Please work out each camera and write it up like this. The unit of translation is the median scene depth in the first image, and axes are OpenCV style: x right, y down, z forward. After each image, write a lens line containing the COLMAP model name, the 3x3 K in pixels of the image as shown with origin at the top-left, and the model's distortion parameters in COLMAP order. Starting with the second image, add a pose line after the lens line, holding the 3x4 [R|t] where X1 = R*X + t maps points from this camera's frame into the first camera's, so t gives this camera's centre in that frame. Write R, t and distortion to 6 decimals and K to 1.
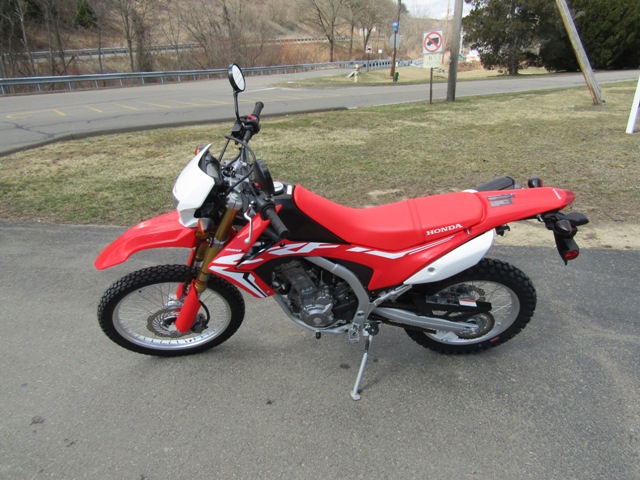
lens RADIAL K [[443.0, 0, 320.0], [0, 443.0, 240.0], [0, 0, 1]] dist [-0.001687, -0.000090]
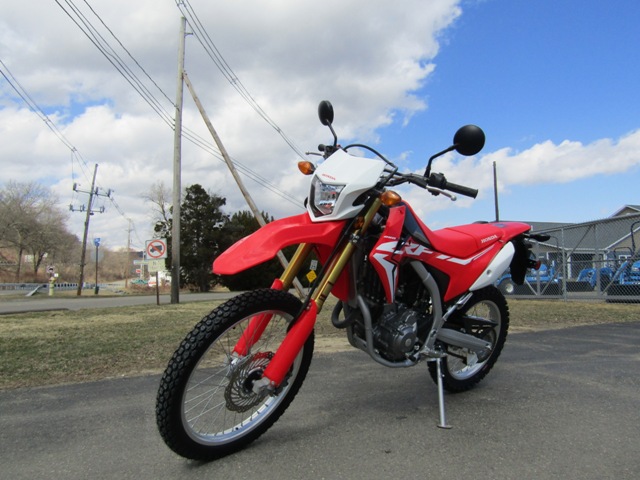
lens RADIAL K [[443.0, 0, 320.0], [0, 443.0, 240.0], [0, 0, 1]] dist [-0.001687, -0.000090]
pose [[0.789828, 0.060328, 0.610354, -0.858448], [0.231069, 0.892556, -0.387236, 0.349319], [-0.568136, 0.446884, 0.691025, 0.371945]]
